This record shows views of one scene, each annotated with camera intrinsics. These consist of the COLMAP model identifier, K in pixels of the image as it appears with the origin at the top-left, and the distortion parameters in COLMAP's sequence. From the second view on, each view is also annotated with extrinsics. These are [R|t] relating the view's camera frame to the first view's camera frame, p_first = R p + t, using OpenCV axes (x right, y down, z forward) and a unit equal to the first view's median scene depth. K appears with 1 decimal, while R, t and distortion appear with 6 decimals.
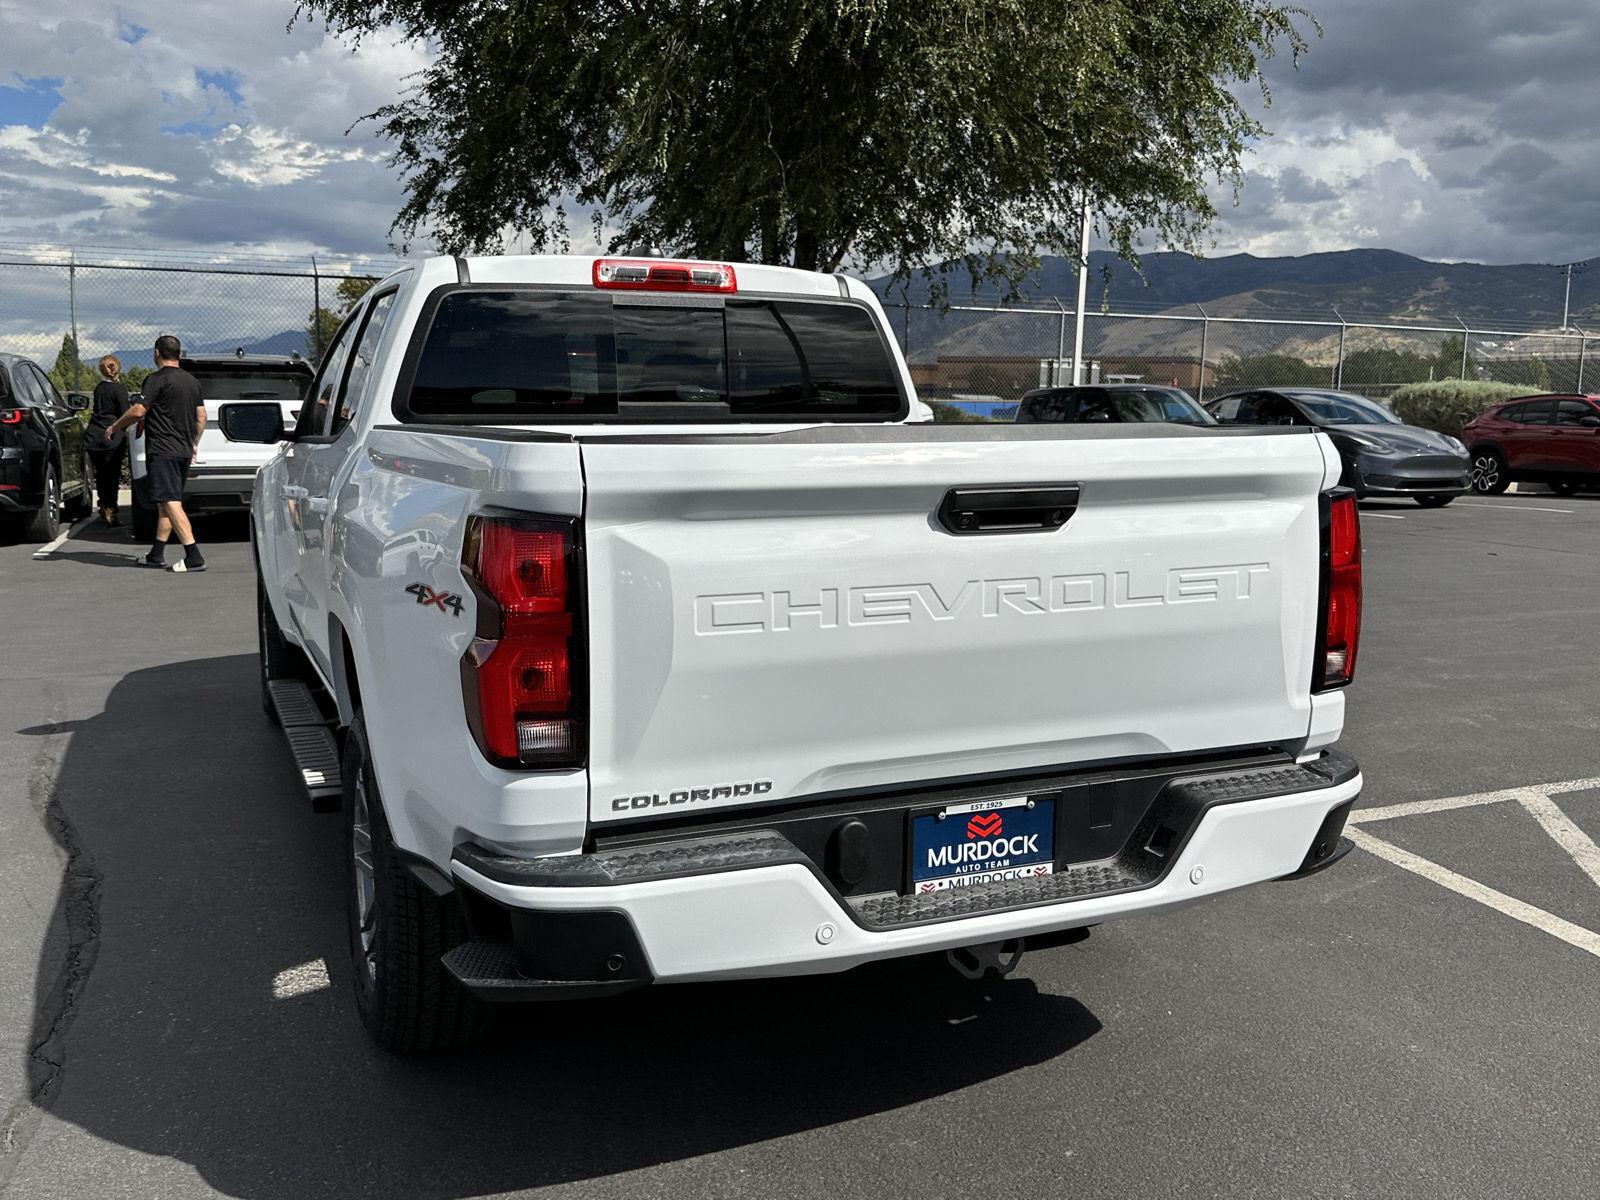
lens RADIAL K [[1421.2, 0, 804.0], [0, 1421.2, 577.4], [0, 0, 1]] dist [0.131121, -0.243156]
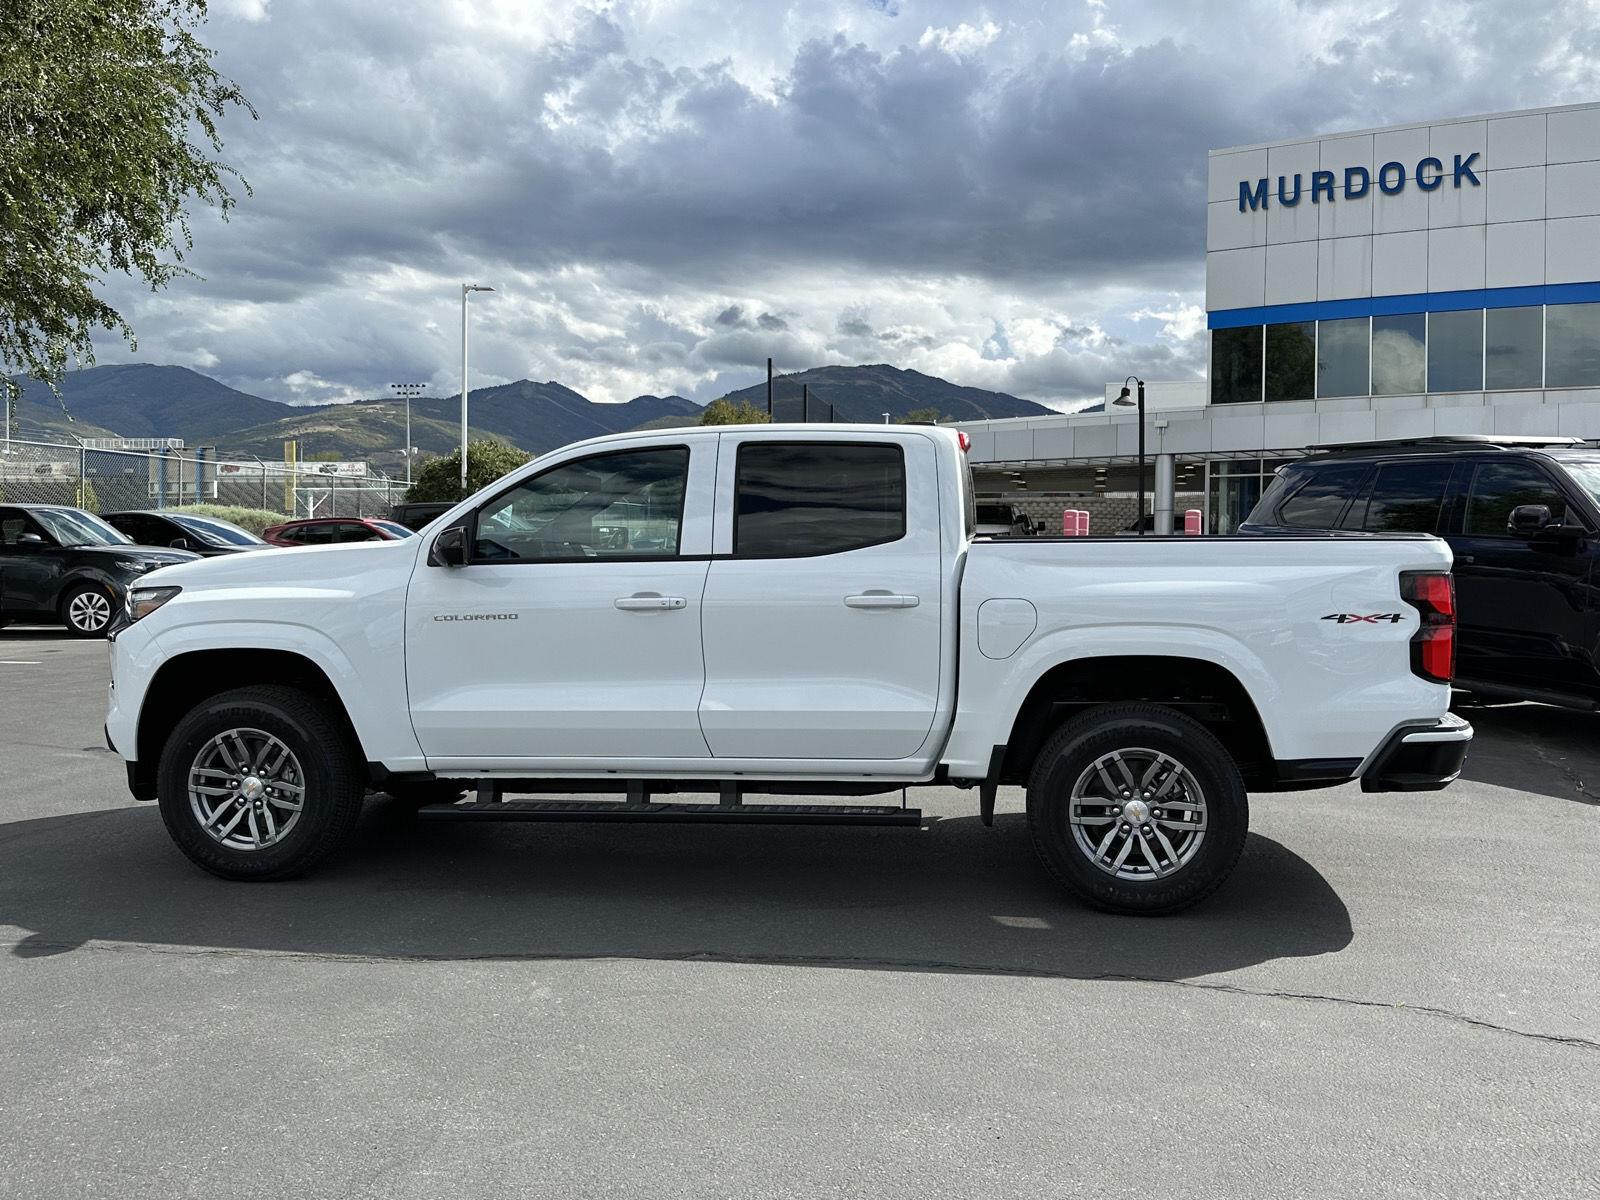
lens RADIAL K [[1421.2, 0, 804.0], [0, 1421.2, 577.4], [0, 0, 1]] dist [0.131121, -0.243156]
pose [[0.492339, -0.038093, 0.869569, -2.307392], [0.110891, 0.993646, -0.019256, -0.087310], [-0.863311, 0.105908, 0.493435, 0.626495]]
